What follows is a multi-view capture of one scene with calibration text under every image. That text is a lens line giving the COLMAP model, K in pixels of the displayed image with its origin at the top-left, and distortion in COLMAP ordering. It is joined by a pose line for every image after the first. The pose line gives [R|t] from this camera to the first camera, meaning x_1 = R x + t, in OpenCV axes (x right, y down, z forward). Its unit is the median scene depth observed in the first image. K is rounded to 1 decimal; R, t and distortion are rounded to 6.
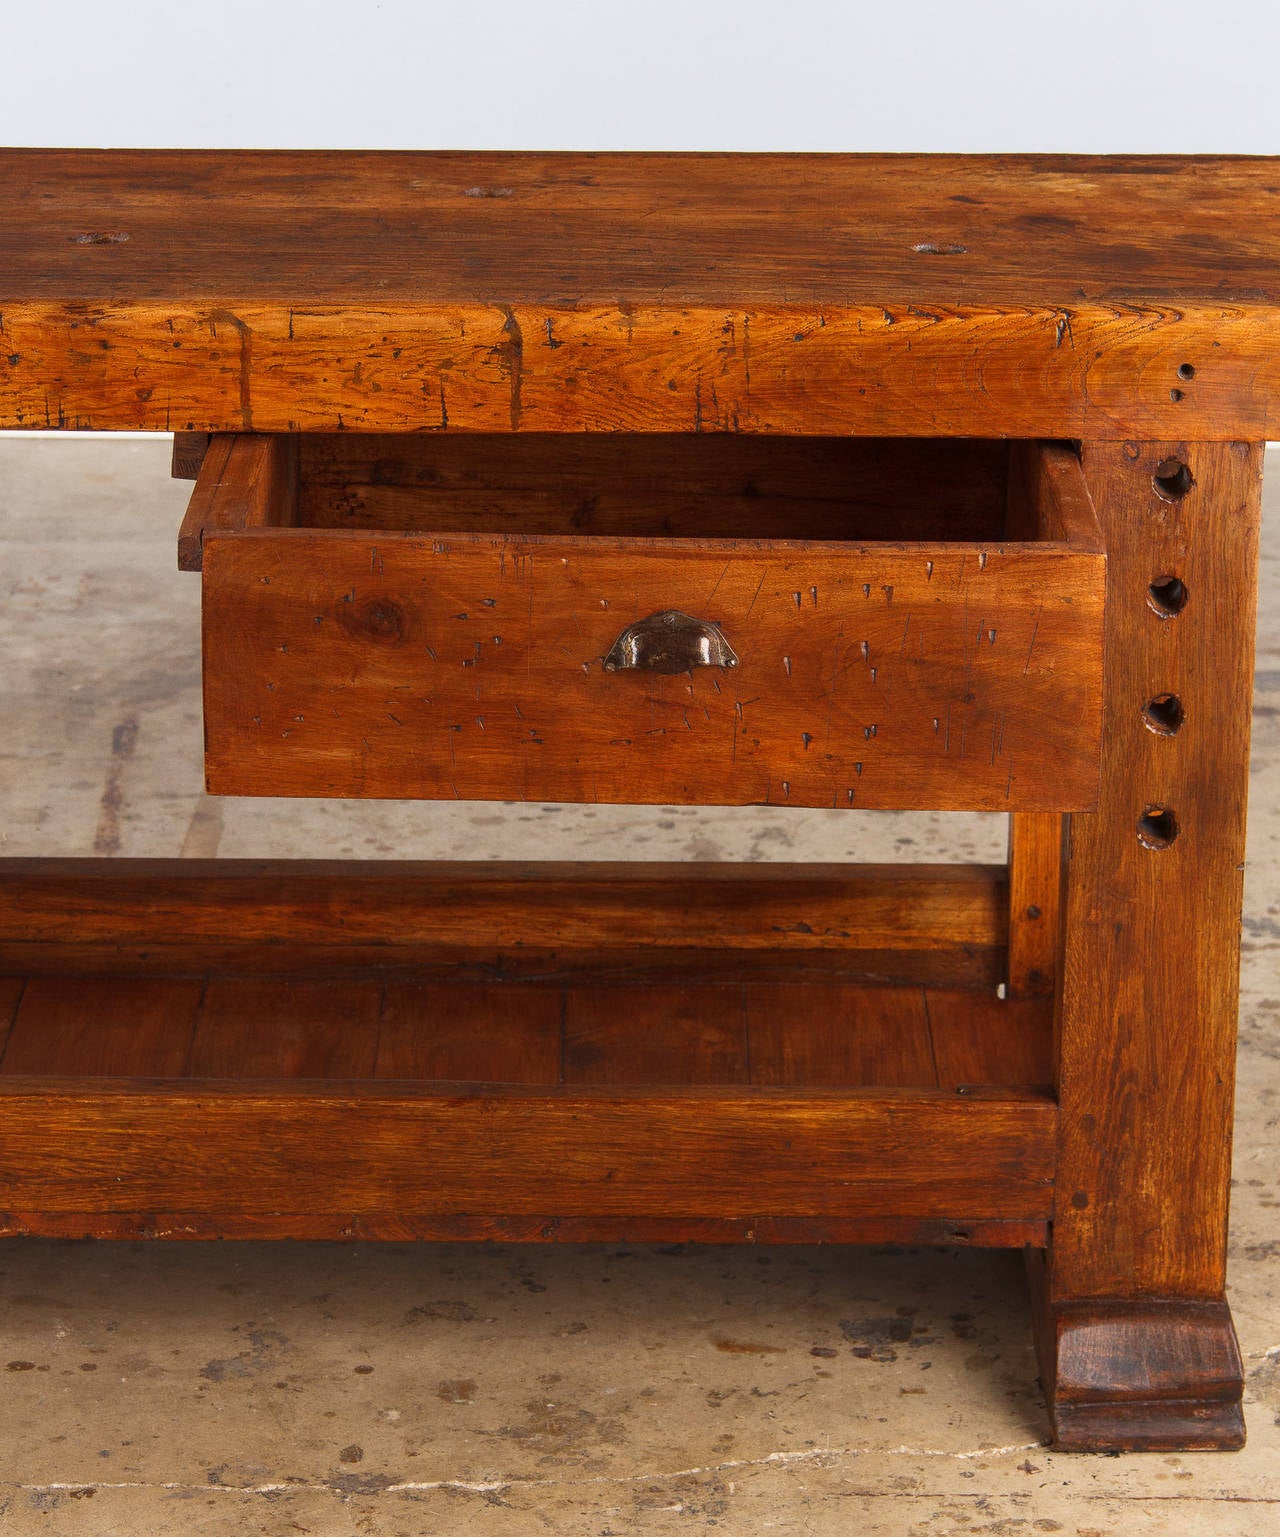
lens RADIAL K [[4427.9, 0, 694.5], [0, 4427.9, 768.5], [0, 0, 1]] dist [-0.029809, 0.215103]
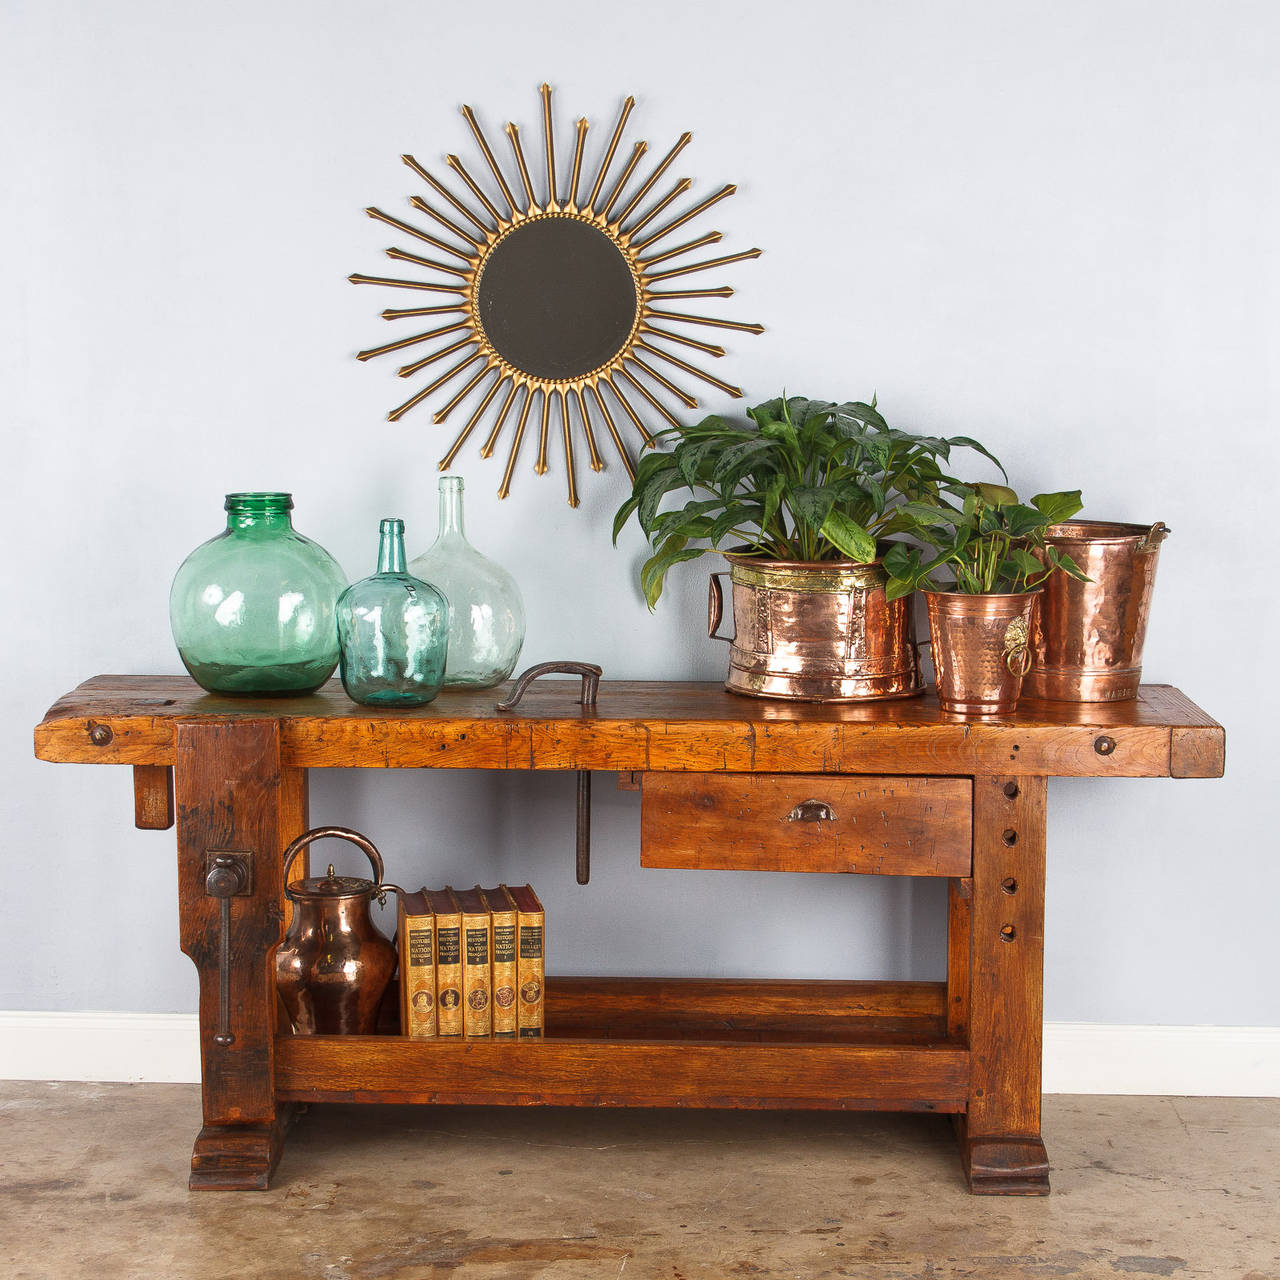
lens RADIAL K [[2670.6, 0, 619.7], [0, 2670.6, 643.7], [0, 0, 1]] dist [0.037041, -0.010838]
pose [[0.996829, 0.006623, -0.079291, 0.004808], [-0.024292, 0.974284, -0.224008, 0.194959], [0.075769, 0.225224, 0.971356, -0.509895]]
